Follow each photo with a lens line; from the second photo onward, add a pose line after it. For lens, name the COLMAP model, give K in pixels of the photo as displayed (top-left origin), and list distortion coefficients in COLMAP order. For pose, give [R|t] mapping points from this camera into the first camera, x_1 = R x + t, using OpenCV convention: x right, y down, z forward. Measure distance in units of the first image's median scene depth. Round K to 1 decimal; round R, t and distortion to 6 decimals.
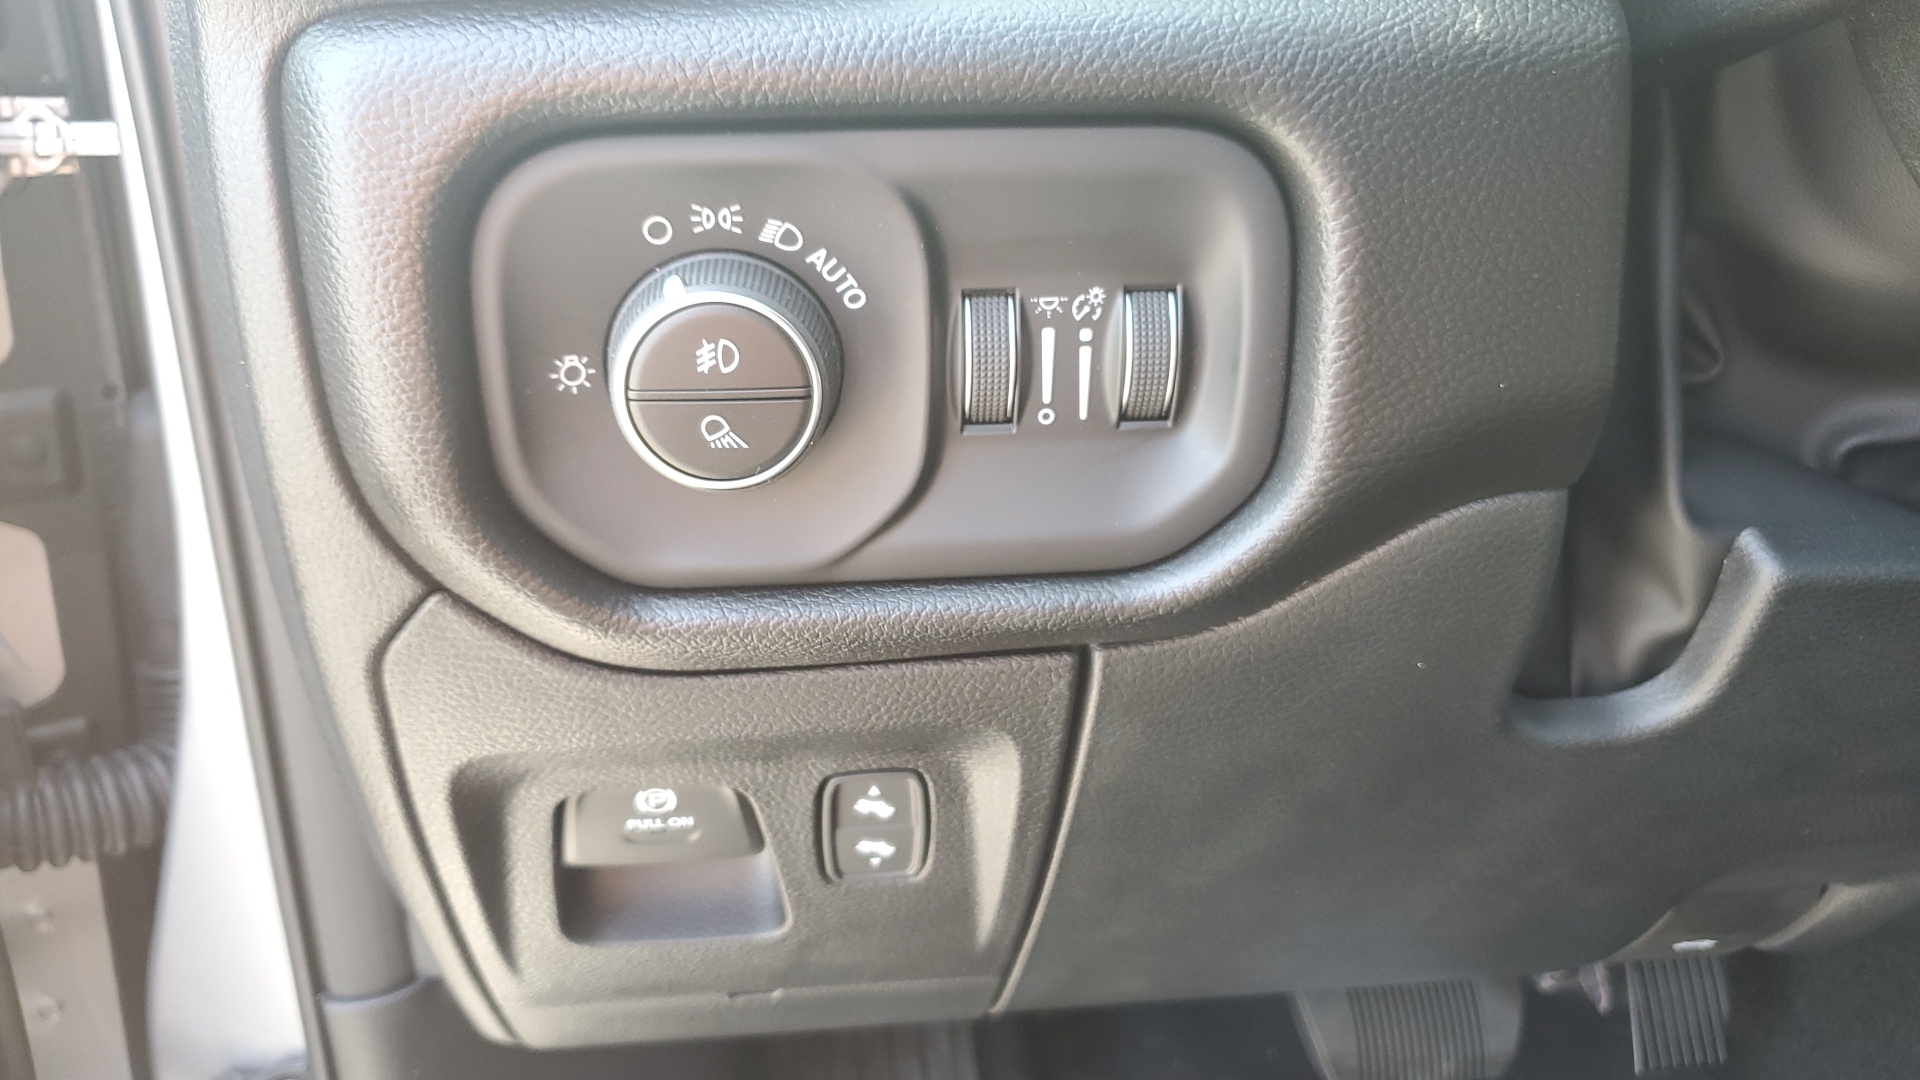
lens RADIAL K [[1496.8, 0, 963.0], [0, 1496.8, 542.8], [0, 0, 1]] dist [0.052877, -0.008202]
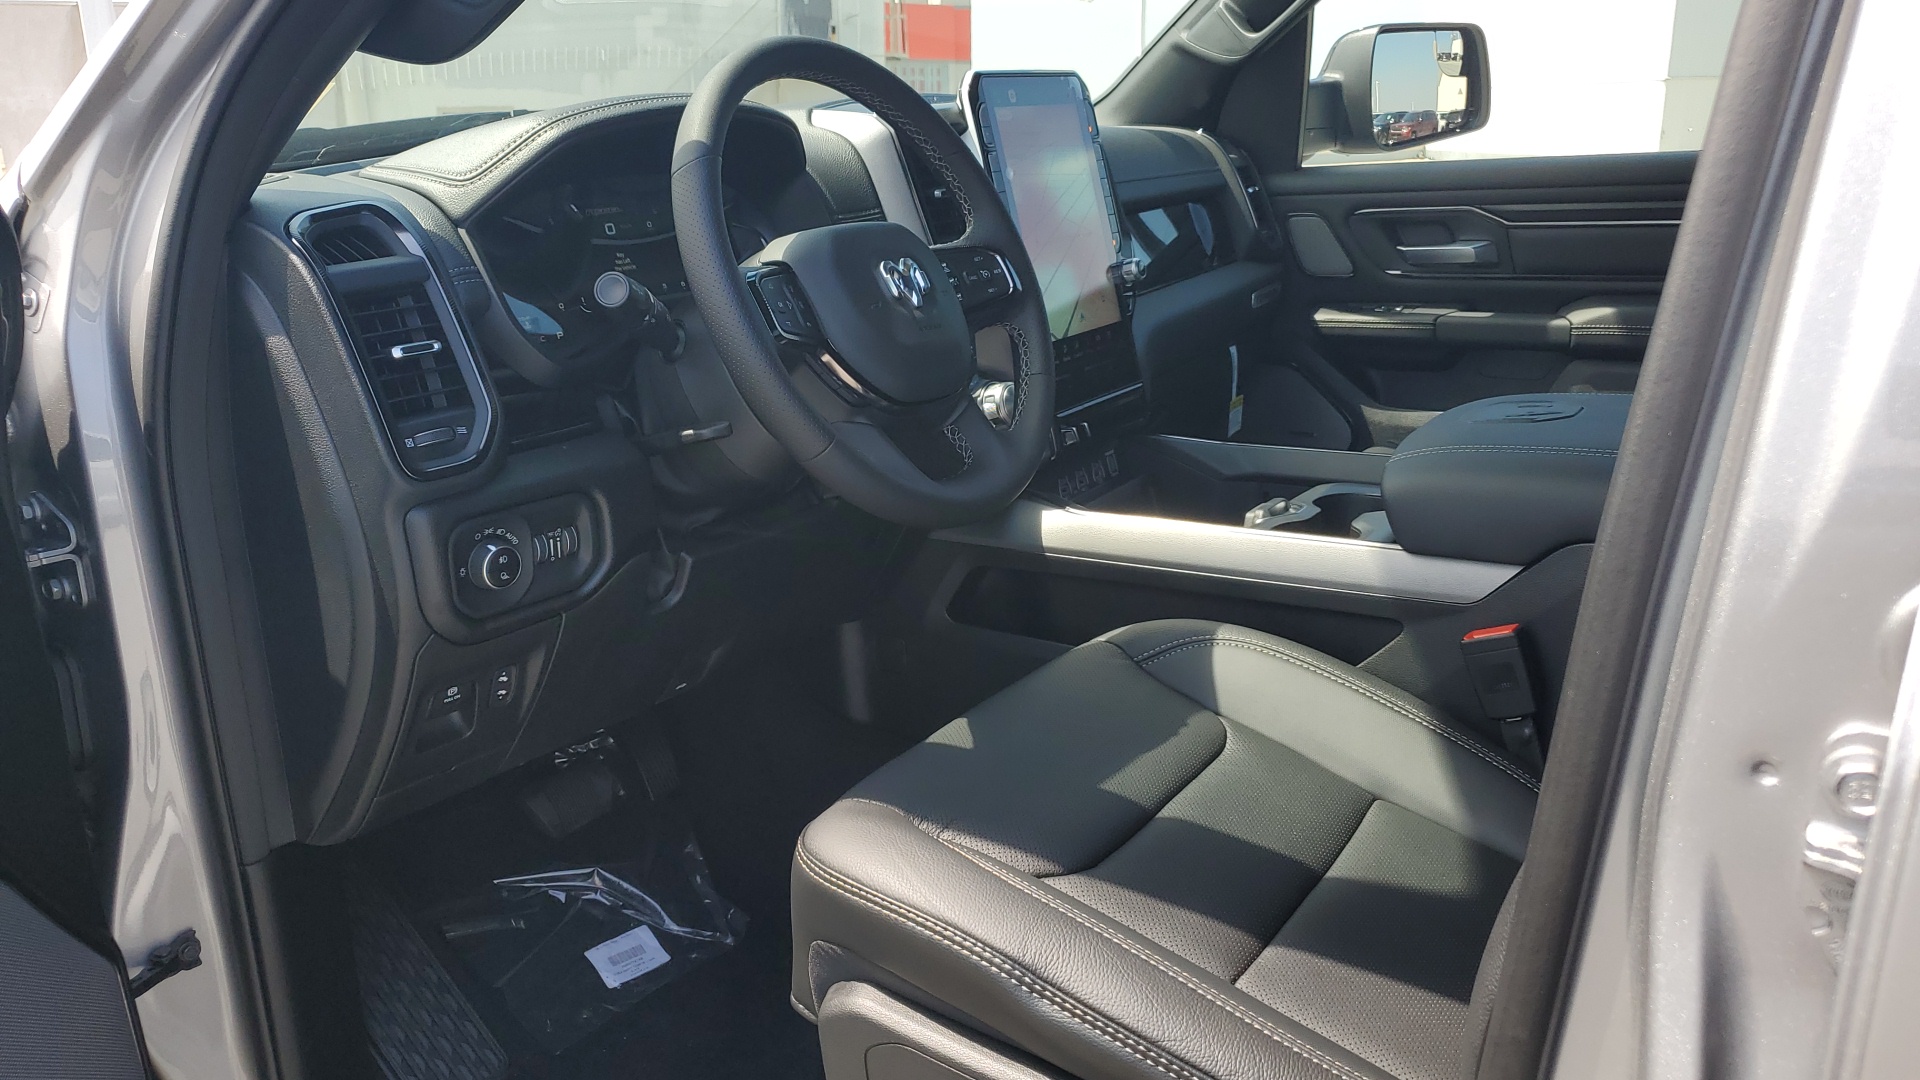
lens RADIAL K [[1496.8, 0, 961.0], [0, 1496.8, 532.2], [0, 0, 1]] dist [0.052877, -0.008202]
pose [[0.679919, -0.207293, 0.703377, -1.965923], [0.272983, 0.961819, 0.019580, 0.071933], [-0.680581, 0.178697, 0.710547, -2.634377]]
